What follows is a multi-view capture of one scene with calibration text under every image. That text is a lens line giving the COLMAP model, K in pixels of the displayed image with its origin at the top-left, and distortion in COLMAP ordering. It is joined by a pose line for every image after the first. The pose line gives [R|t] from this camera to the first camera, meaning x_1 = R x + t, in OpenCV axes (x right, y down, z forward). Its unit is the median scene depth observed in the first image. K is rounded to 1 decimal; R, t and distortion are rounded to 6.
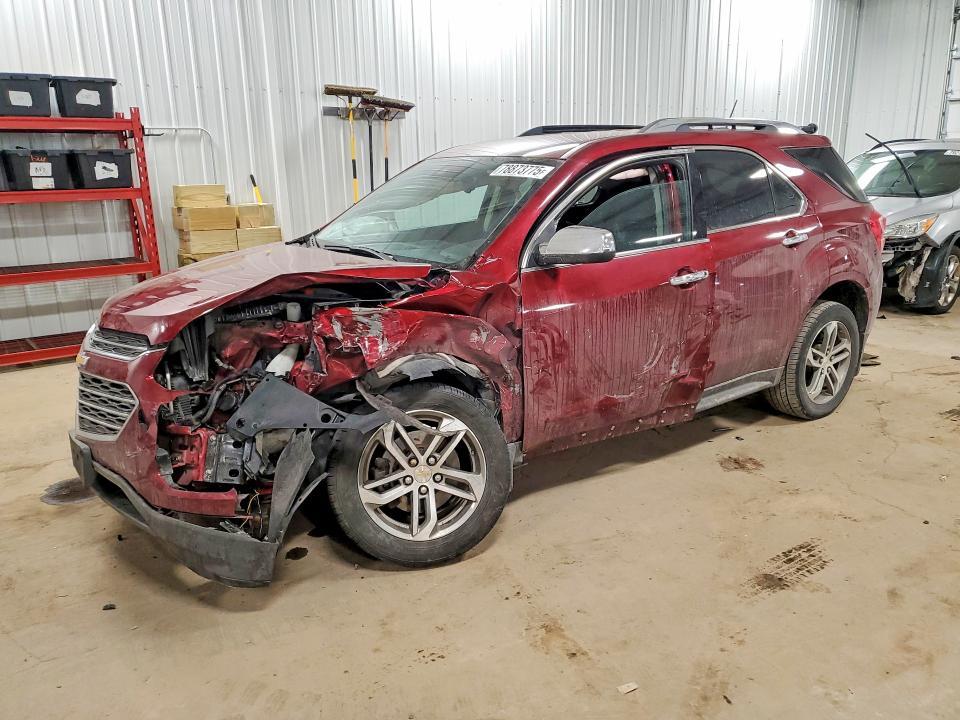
lens RADIAL K [[727.1, 0, 480.0], [0, 727.1, 360.0], [0, 0, 1]] dist [0.002172, 0.000759]
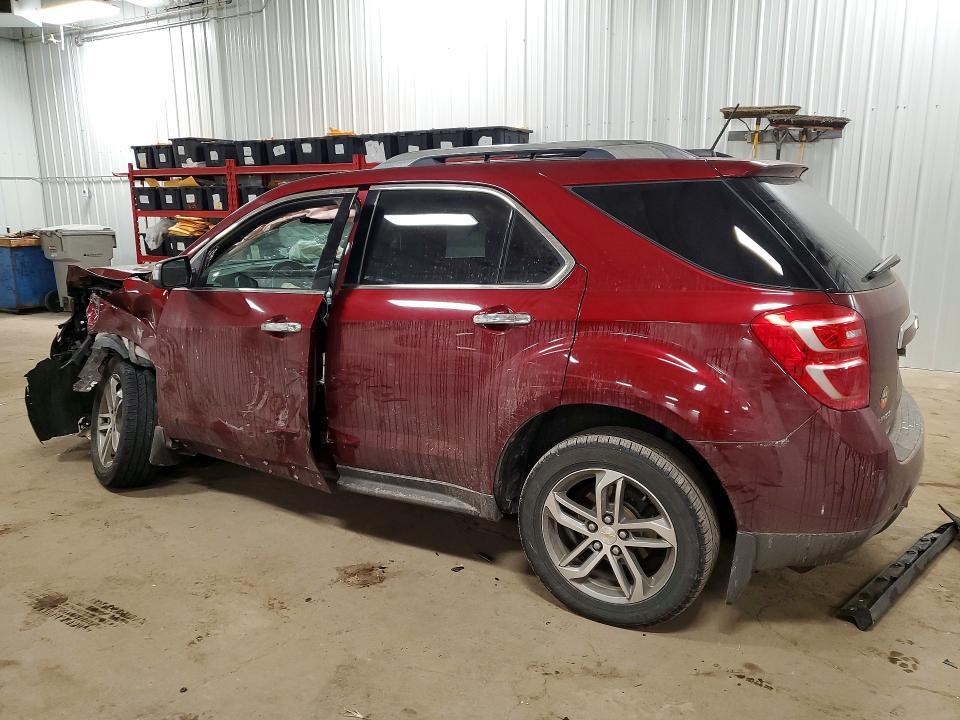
lens RADIAL K [[727.1, 0, 480.0], [0, 727.1, 360.0], [0, 0, 1]] dist [0.002172, 0.000759]
pose [[0.448963, 0.212720, -0.867861, 1.095723], [-0.235280, 0.965119, 0.114843, -0.215643], [0.862018, 0.152630, 0.483352, 0.704211]]
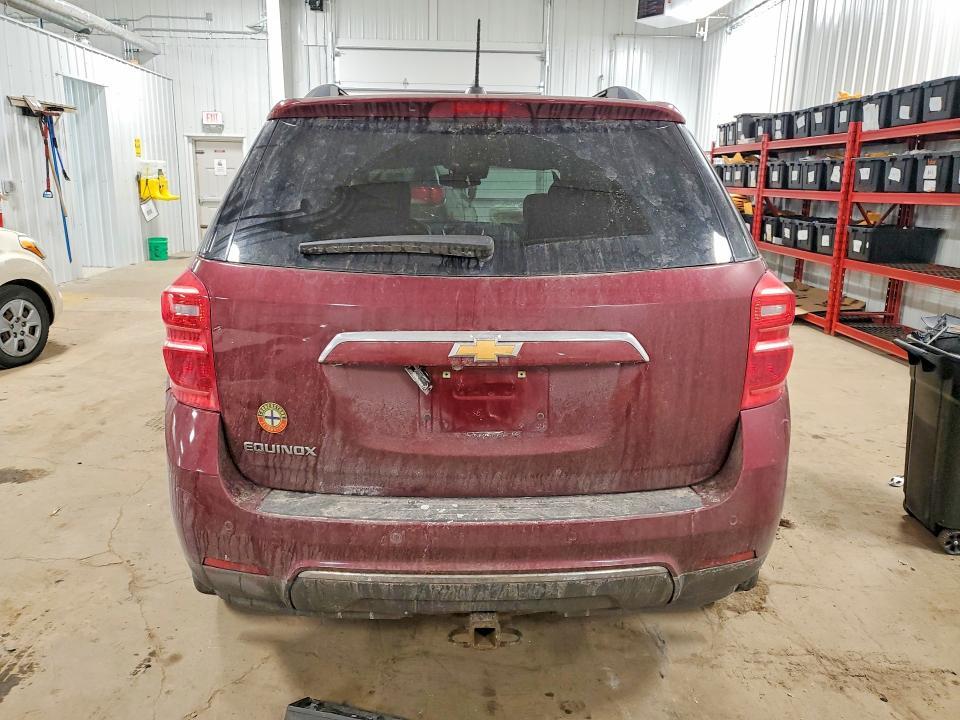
lens RADIAL K [[689.0, 0, 480.0], [0, 689.0, 360.0], [0, 0, 1]] dist [0.082642, 0.001092]
pose [[-0.534973, 0.237351, -0.810844, 0.999479], [-0.210783, 0.891884, 0.400142, -0.489825], [0.818153, 0.384978, -0.427104, 1.691717]]
